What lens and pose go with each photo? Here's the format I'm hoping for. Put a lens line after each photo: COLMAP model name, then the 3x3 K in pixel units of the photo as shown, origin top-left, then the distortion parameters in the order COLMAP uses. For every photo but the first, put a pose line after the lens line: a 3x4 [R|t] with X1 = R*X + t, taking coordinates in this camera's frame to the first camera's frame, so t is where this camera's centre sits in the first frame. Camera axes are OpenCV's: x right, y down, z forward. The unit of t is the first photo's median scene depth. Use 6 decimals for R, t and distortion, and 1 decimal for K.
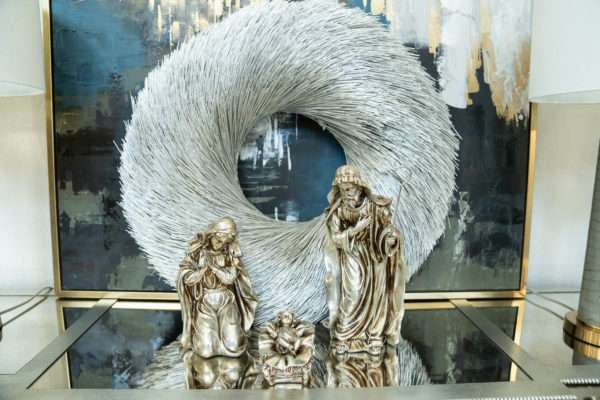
lens RADIAL K [[368.0, 0, 300.0], [0, 368.0, 200.0], [0, 0, 1]] dist [-0.077792, 0.000086]
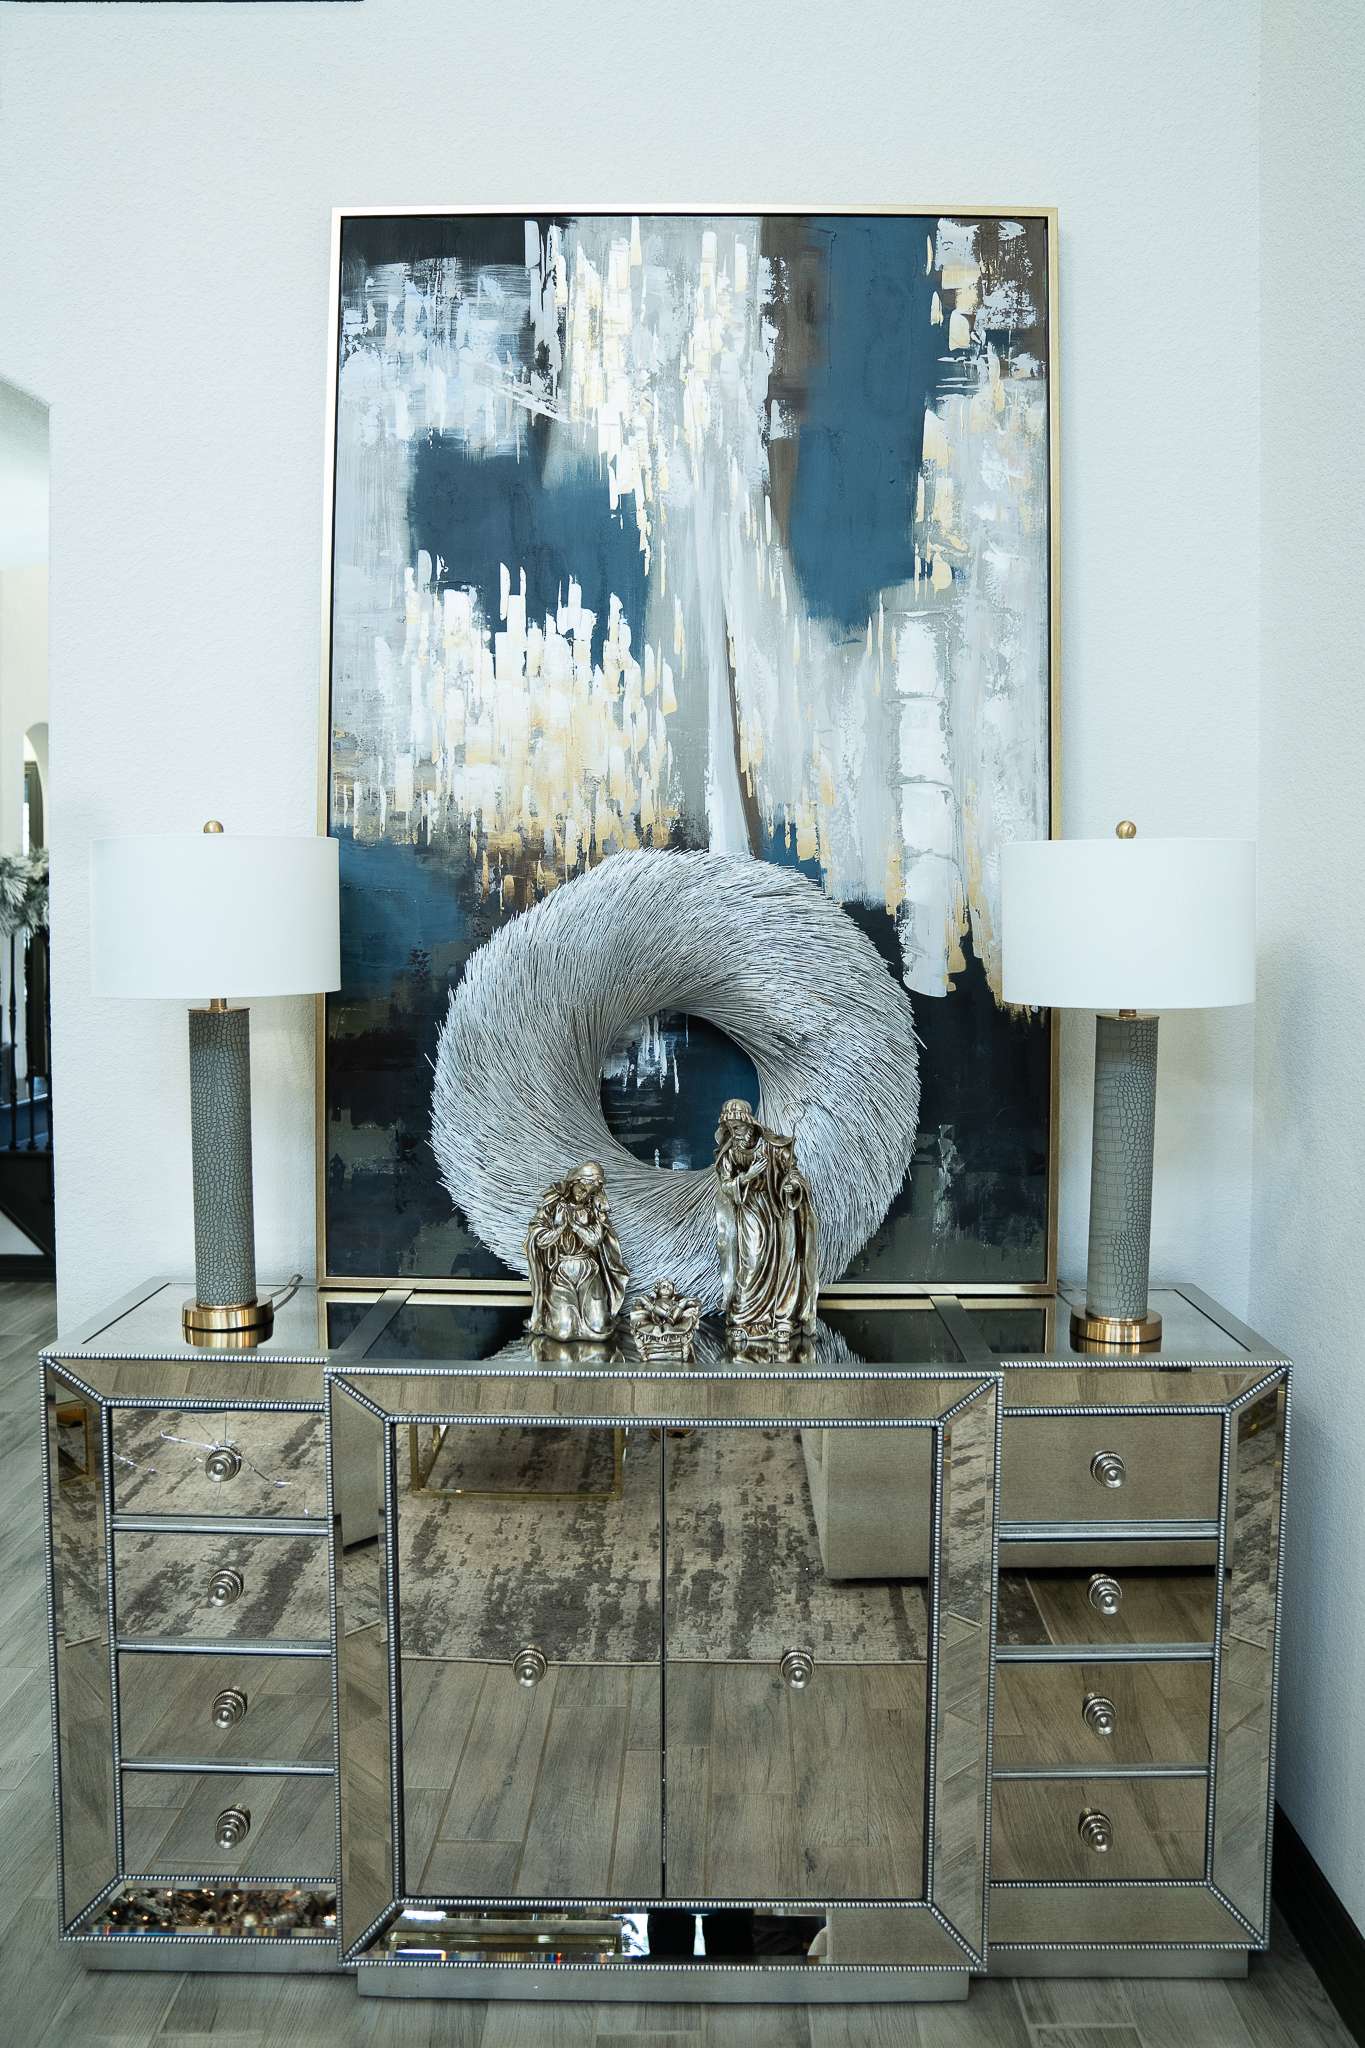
lens RADIAL K [[1256.2, 0, 682.5], [0, 1256.2, 1024.0], [0, 0, 1]] dist [-0.077792, 0.000086]
pose [[0.997767, -0.005508, -0.066570, 0.146953], [0.000077, 0.996689, -0.081312, -0.022878], [0.066797, 0.081125, 0.994463, -1.396262]]
